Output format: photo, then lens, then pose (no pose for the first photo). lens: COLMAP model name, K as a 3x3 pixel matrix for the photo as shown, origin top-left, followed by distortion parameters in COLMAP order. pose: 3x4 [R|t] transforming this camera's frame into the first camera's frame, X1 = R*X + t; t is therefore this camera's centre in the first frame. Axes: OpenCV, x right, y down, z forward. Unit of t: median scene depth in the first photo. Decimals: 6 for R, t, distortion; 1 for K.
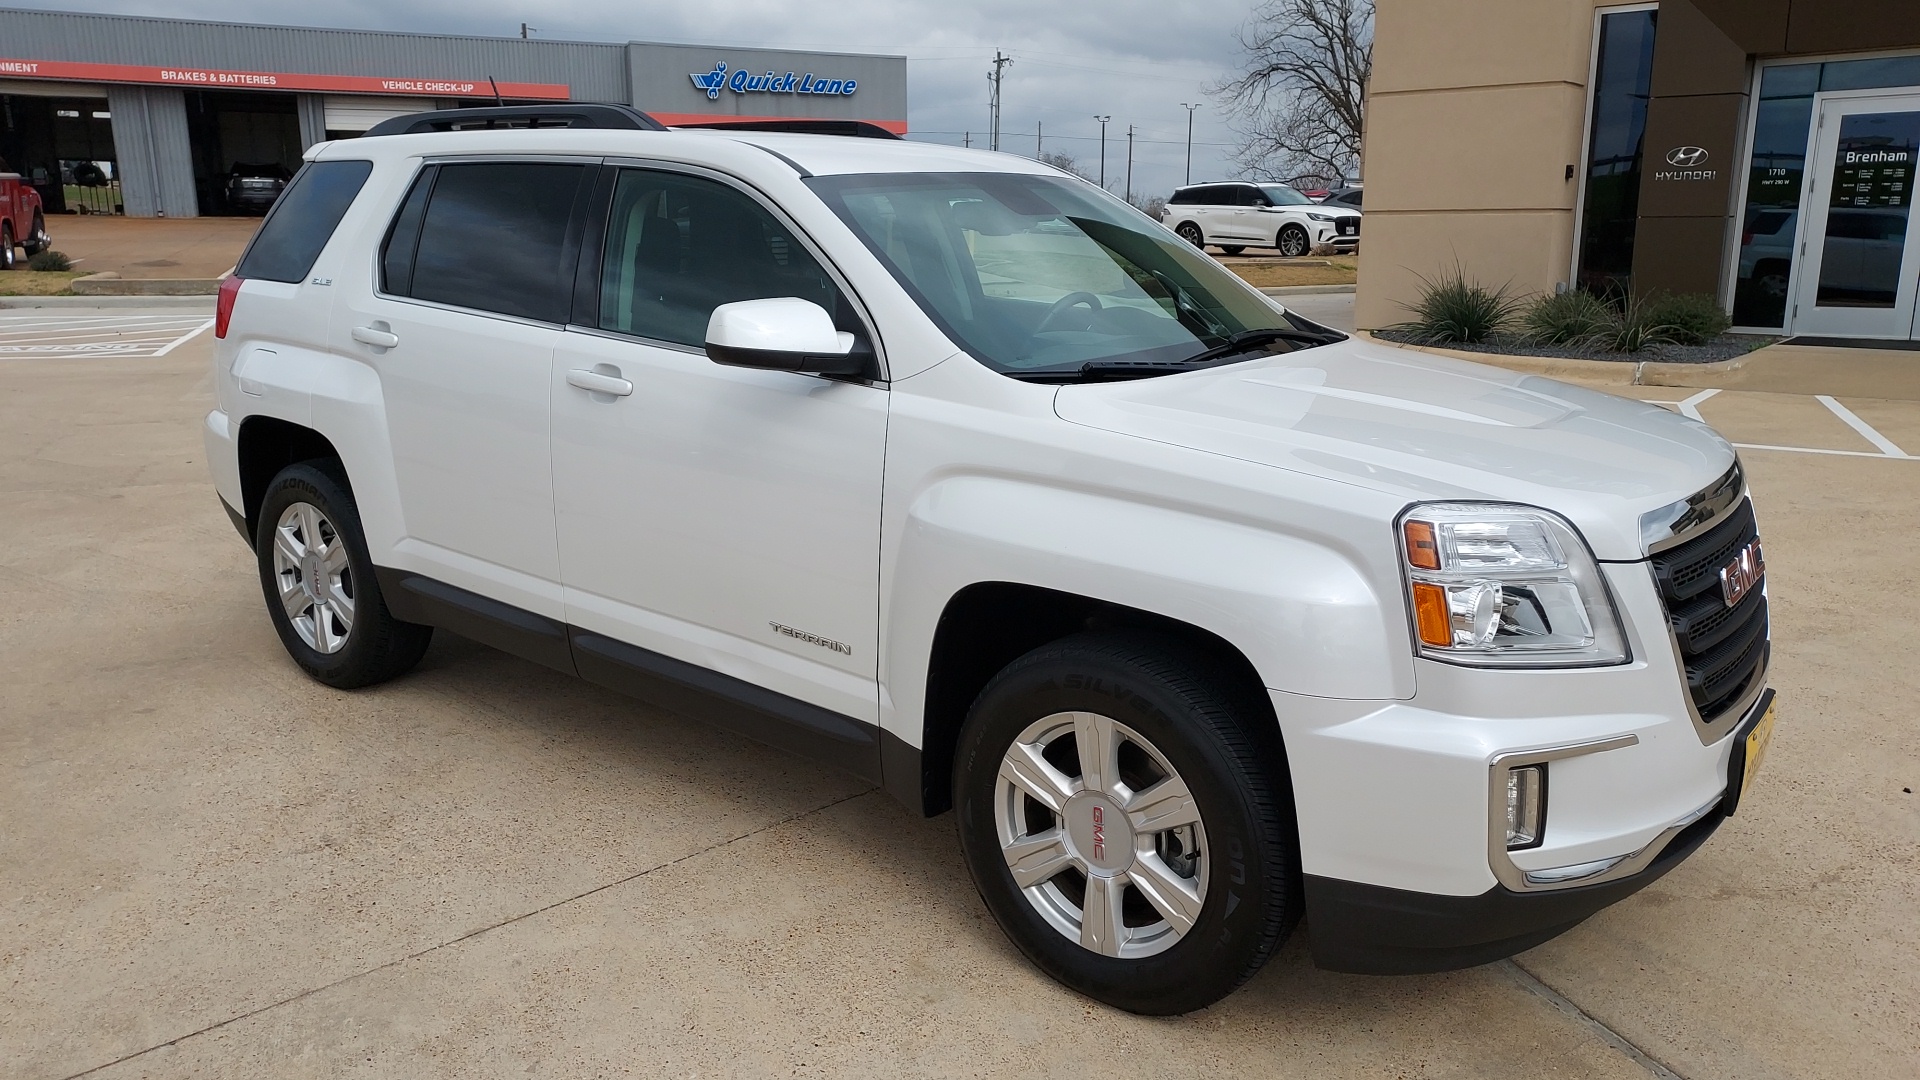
lens RADIAL K [[1393.5, 0, 973.0], [0, 1393.5, 537.6], [0, 0, 1]] dist [0.033872, -0.005220]
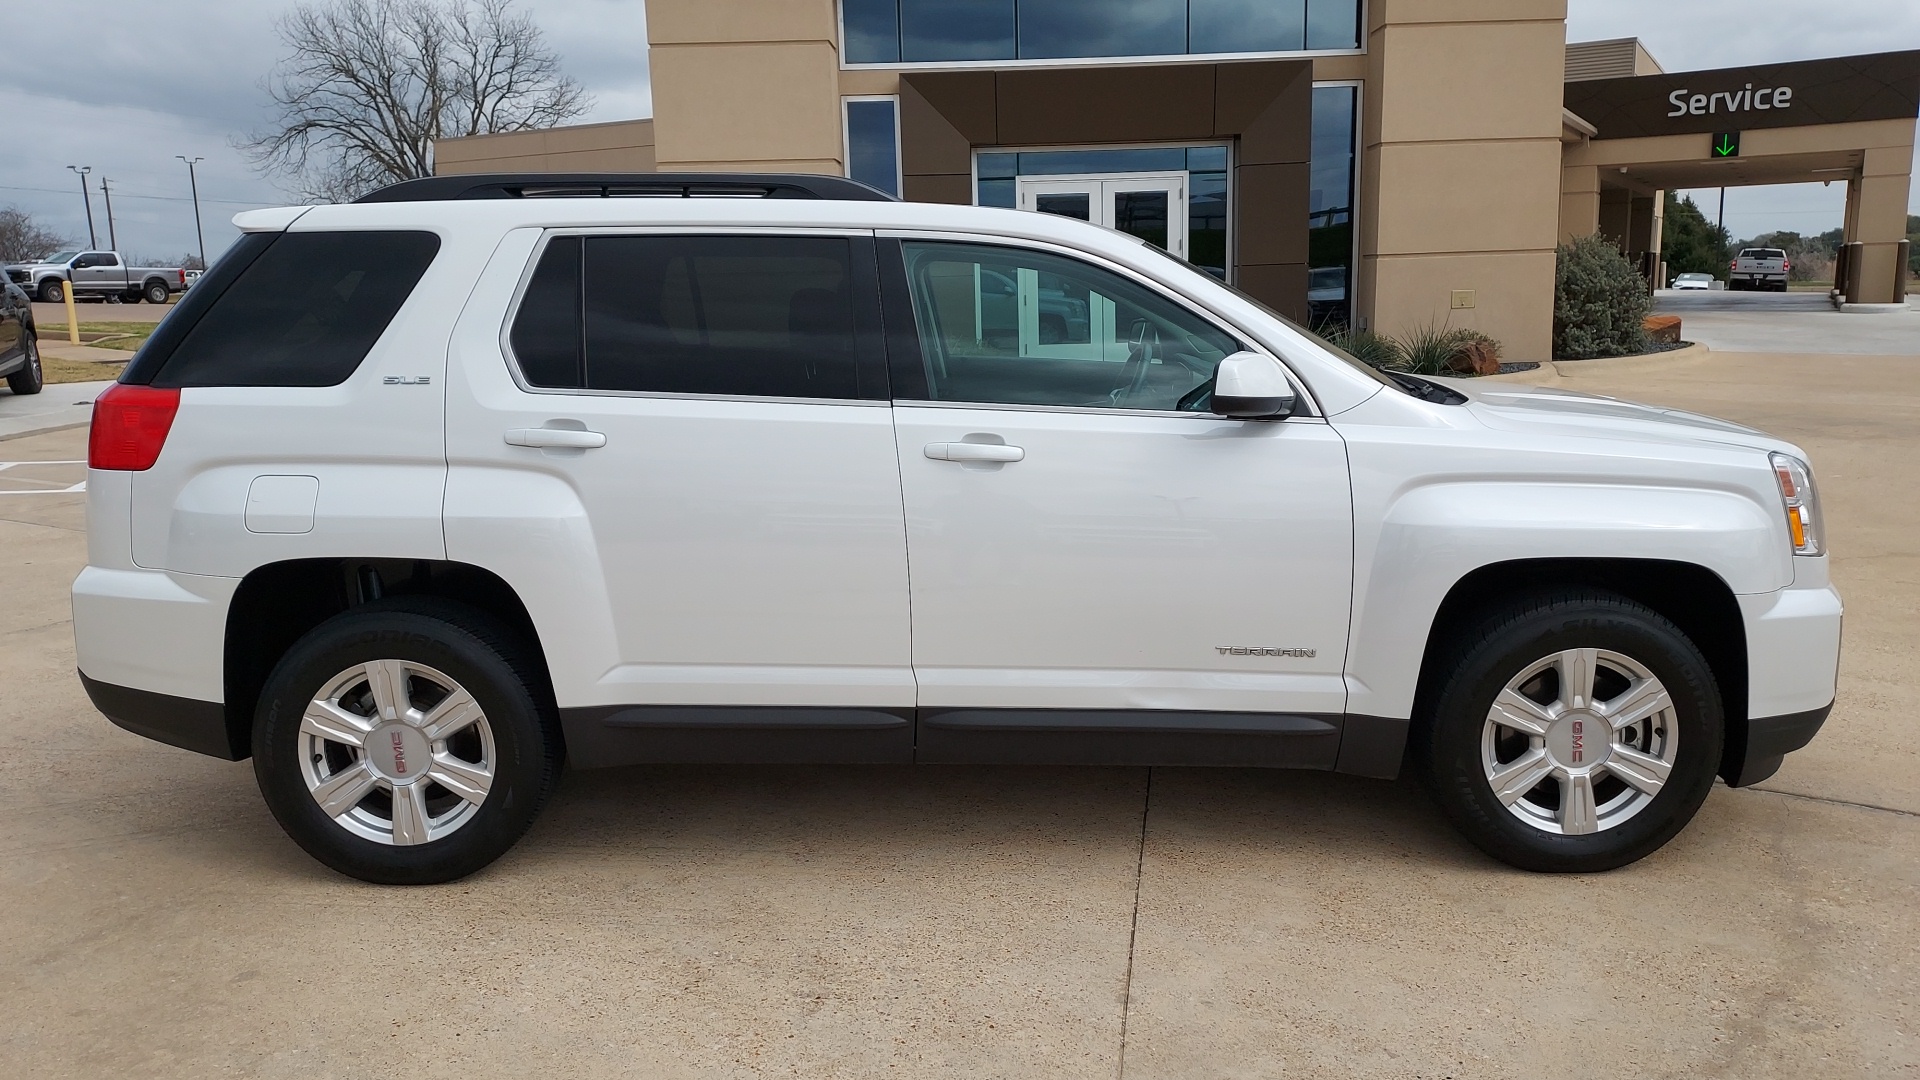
lens RADIAL K [[1397.8, 0, 976.3], [0, 1397.8, 530.9], [0, 0, 1]] dist [0.045206, -0.004608]
pose [[0.789347, -0.130507, 0.599916, -0.646029], [0.159267, 0.987222, 0.005205, -0.044914], [-0.592930, 0.091438, 0.800046, 0.151703]]
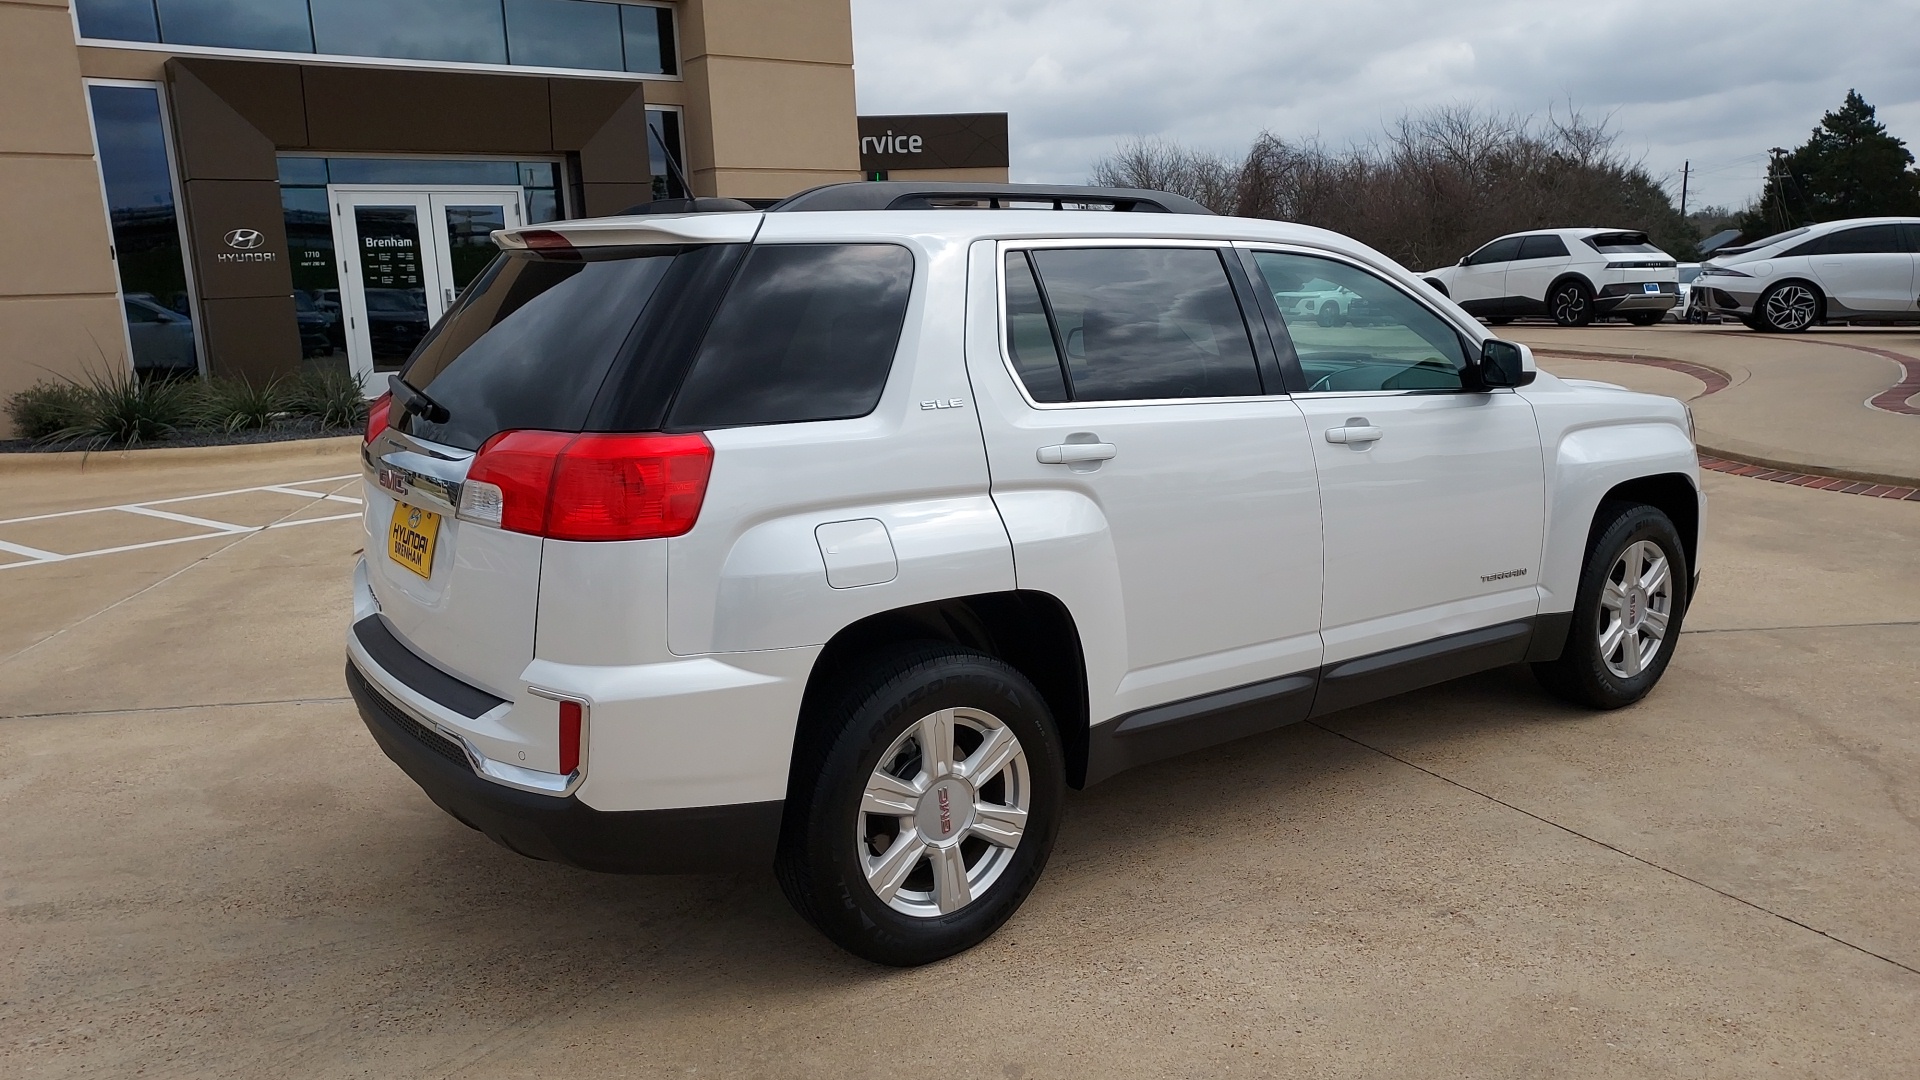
lens RADIAL K [[1402.7, 0, 982.6], [0, 1402.7, 515.2], [0, 0, 1]] dist [0.027148, 0.000228]
pose [[0.261846, -0.178088, 0.948536, -1.077568], [0.244616, 0.962981, 0.113274, -0.187318], [-0.933595, 0.202366, 0.295716, 0.707794]]
